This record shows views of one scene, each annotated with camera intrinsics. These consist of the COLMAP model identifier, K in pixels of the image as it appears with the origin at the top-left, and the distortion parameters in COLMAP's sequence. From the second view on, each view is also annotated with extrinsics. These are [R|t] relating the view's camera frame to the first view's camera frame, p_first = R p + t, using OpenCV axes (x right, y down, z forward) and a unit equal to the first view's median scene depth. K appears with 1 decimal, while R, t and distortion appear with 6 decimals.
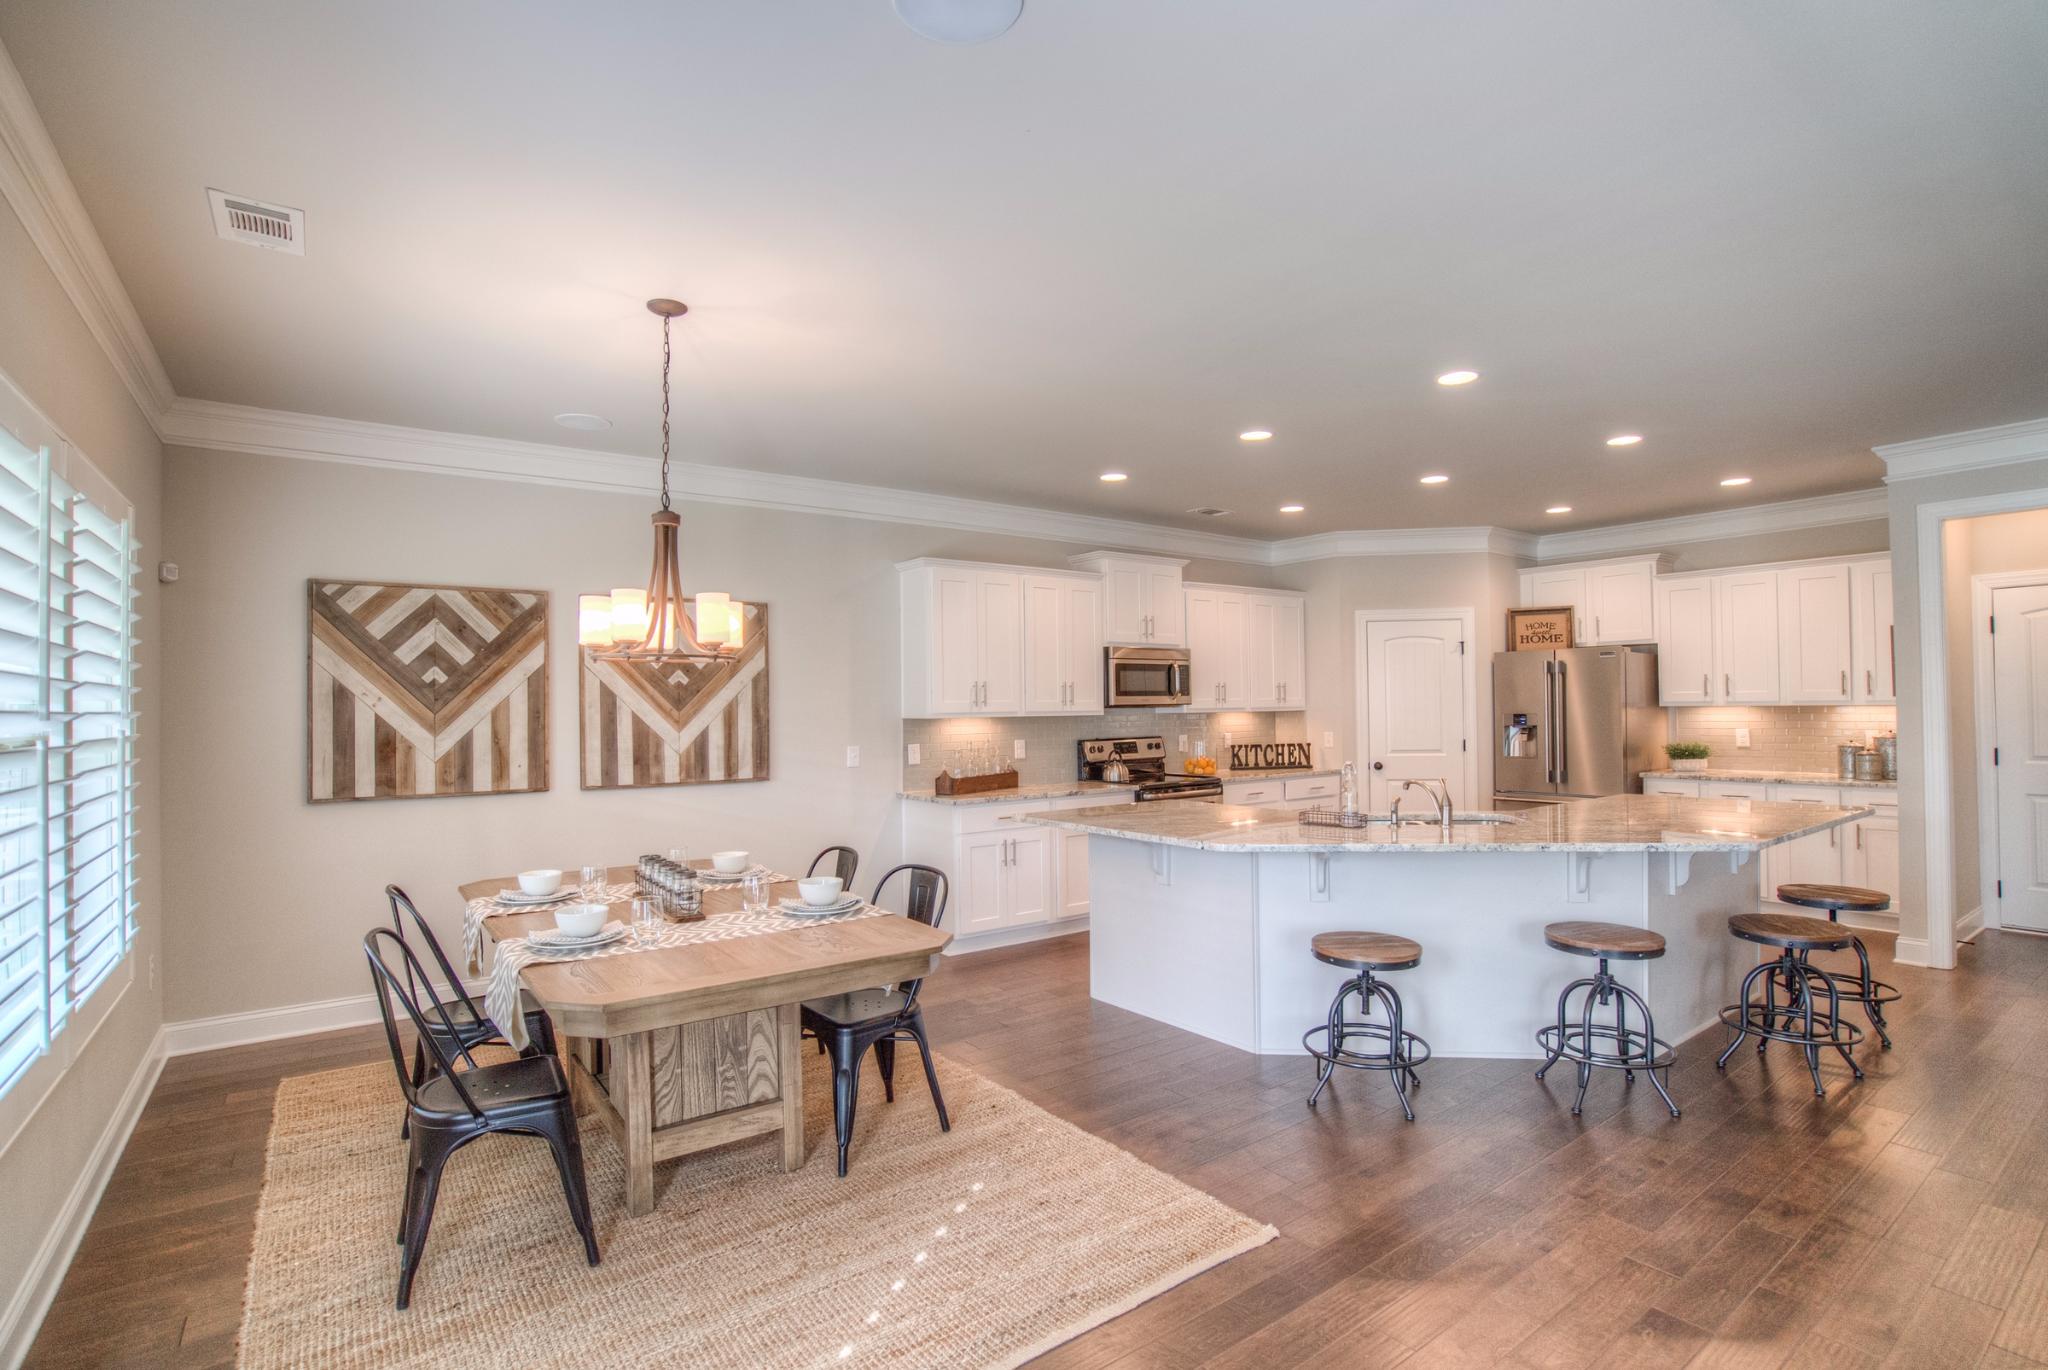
lens RADIAL K [[951.0, 0, 1024.0], [0, 951.0, 685.0], [0, 0, 1]] dist [-0.078351, 0.036808]
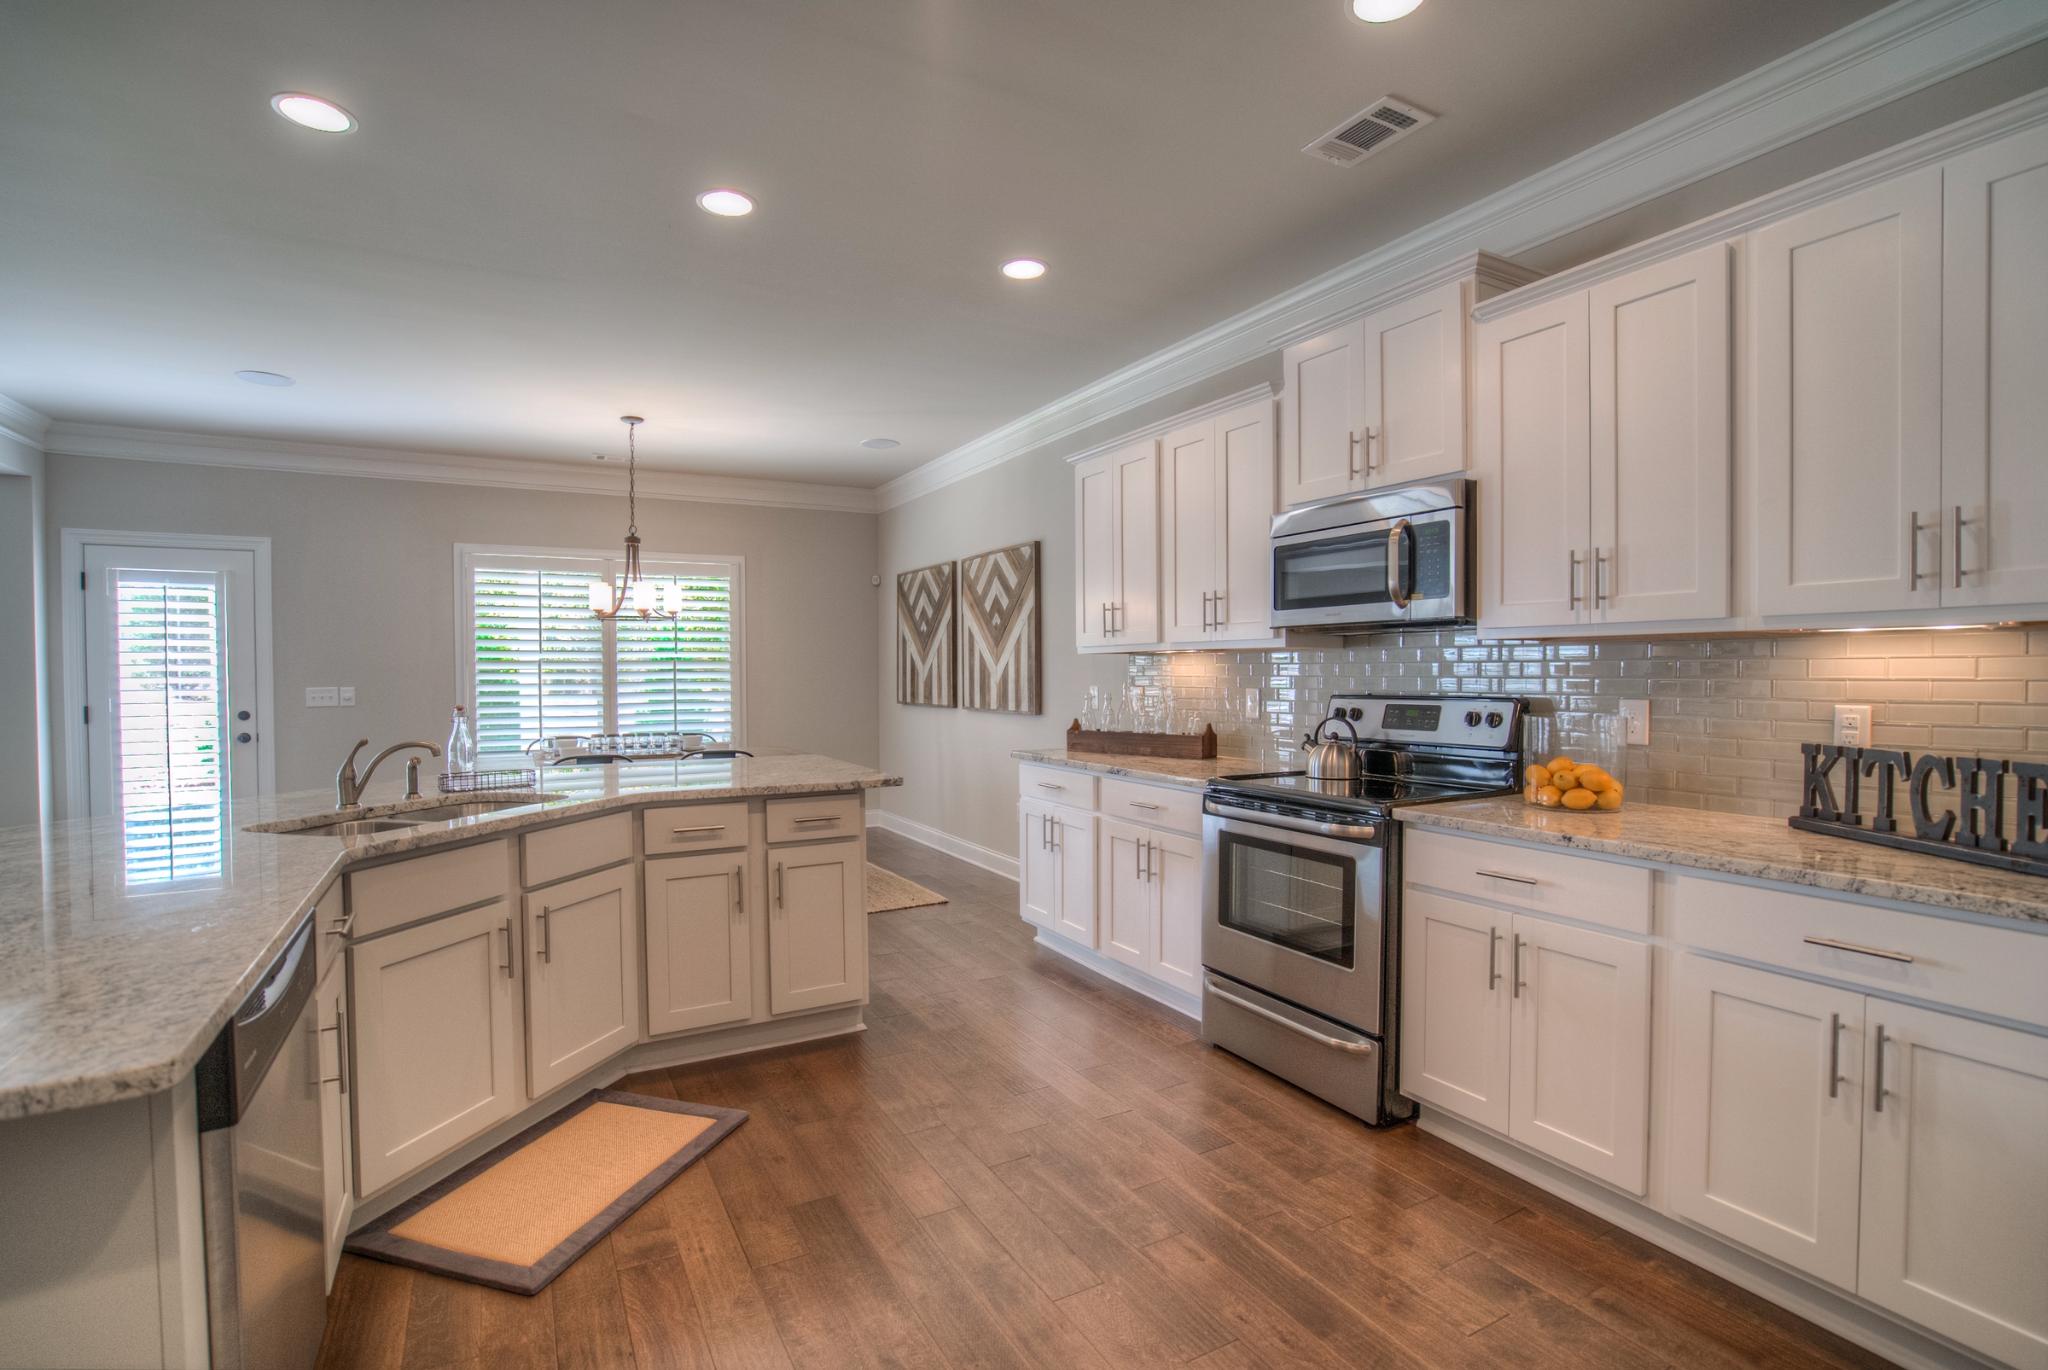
lens RADIAL K [[951.0, 0, 1024.0], [0, 951.0, 685.0], [0, 0, 1]] dist [-0.078351, 0.036808]
pose [[-0.118448, 0.027688, -0.992574, 0.789667], [0.029693, 0.999263, 0.024331, 0.045419], [0.992516, -0.026591, -0.119183, 1.170564]]
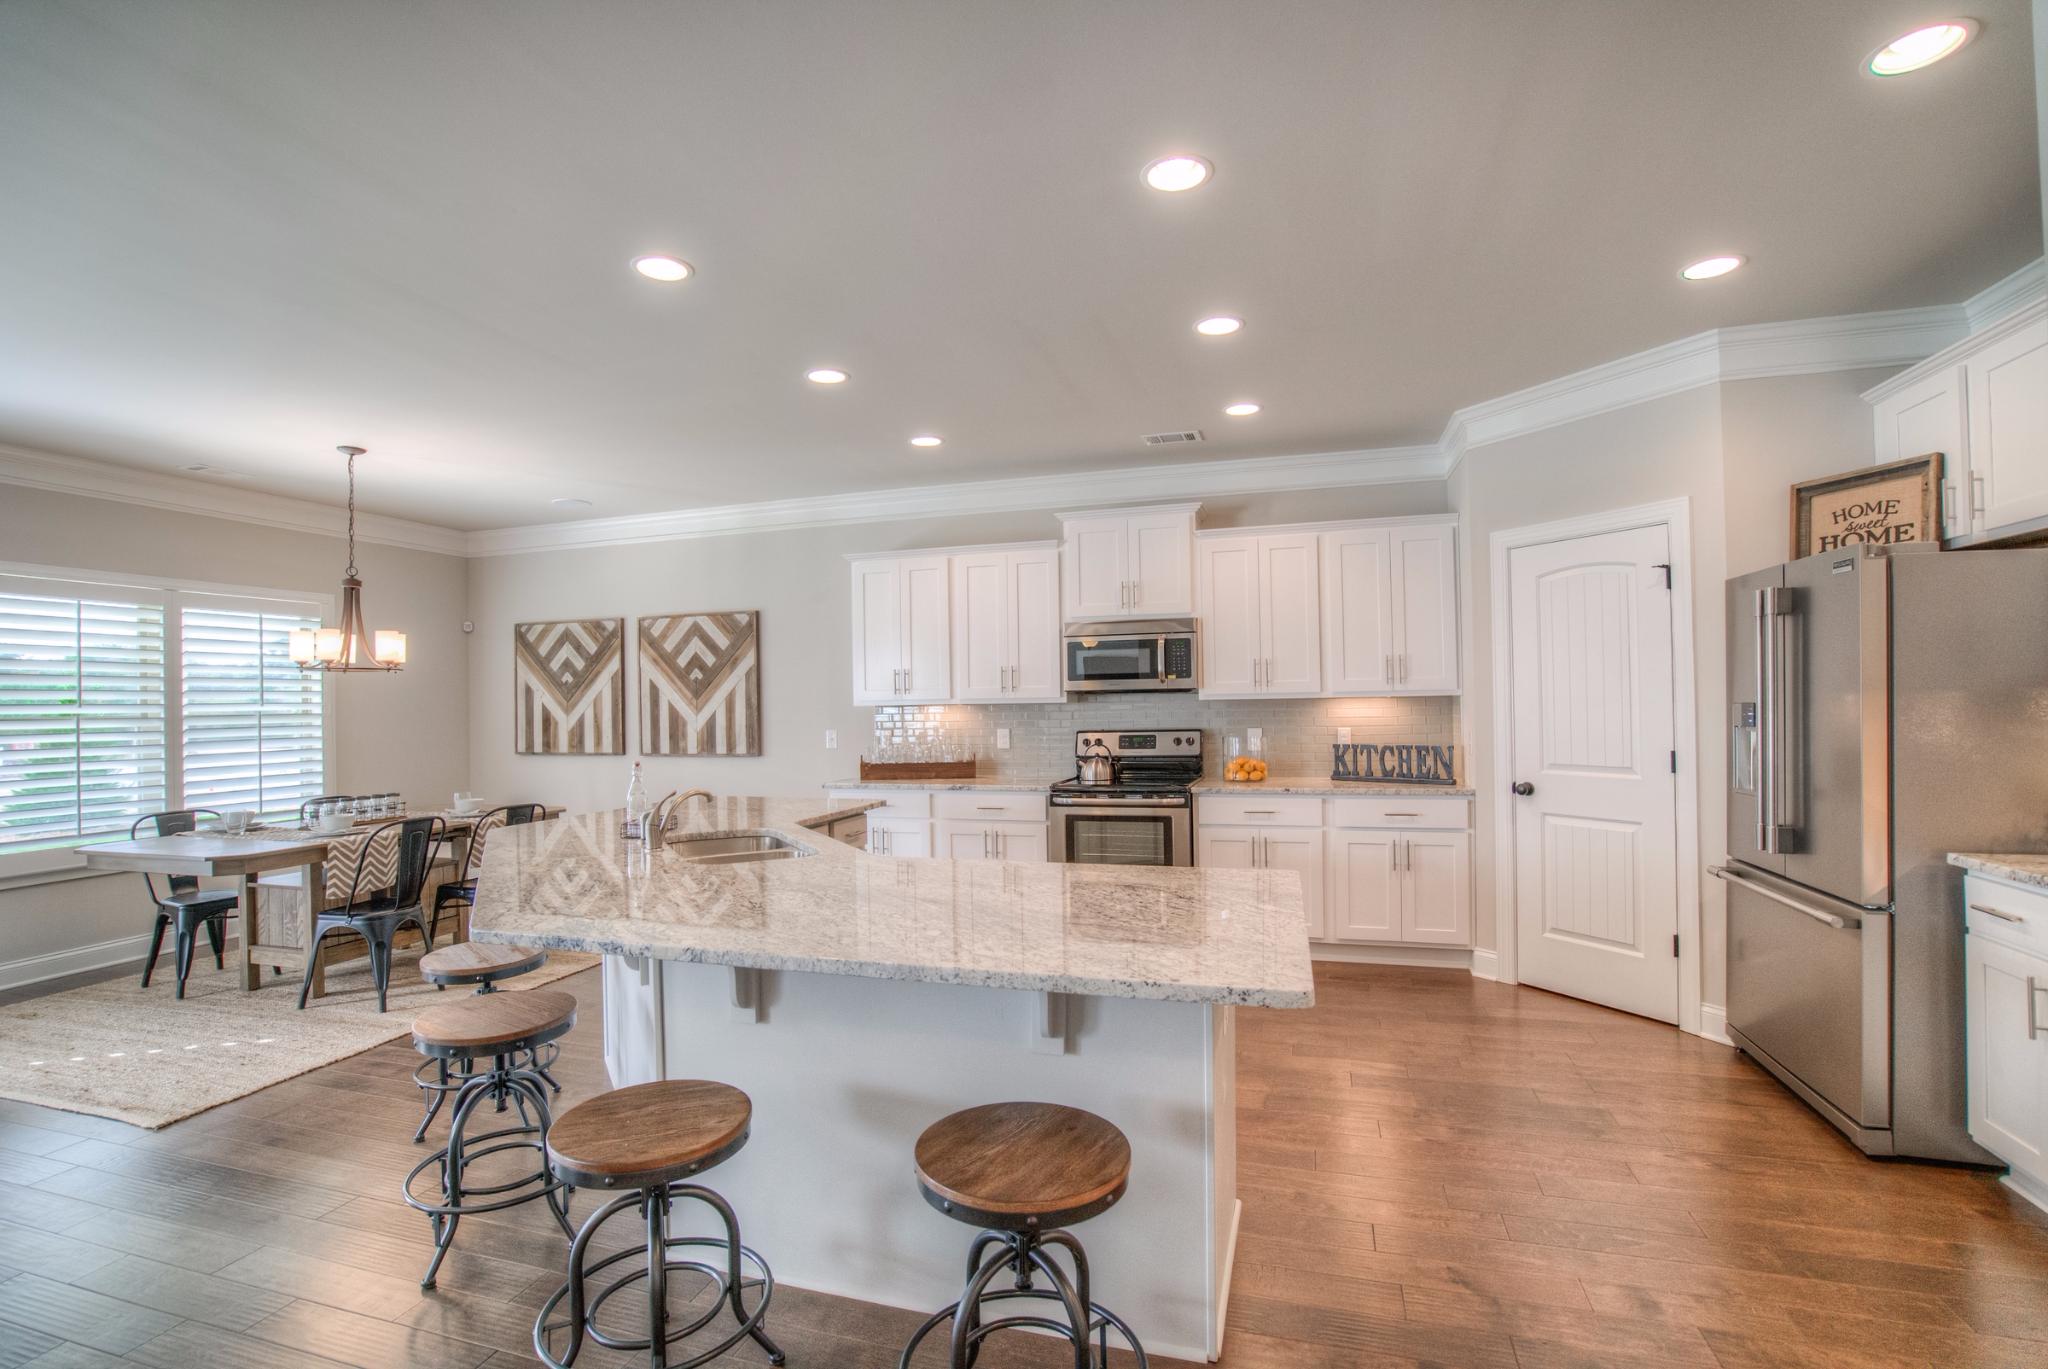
lens RADIAL K [[951.0, 0, 1024.0], [0, 951.0, 684.5], [0, 0, 1]] dist [-0.078351, 0.036808]
pose [[0.603103, -0.011847, -0.797576, 0.955268], [0.028042, 0.999587, 0.006357, 0.010865], [0.797171, -0.026200, 0.603185, 0.571412]]
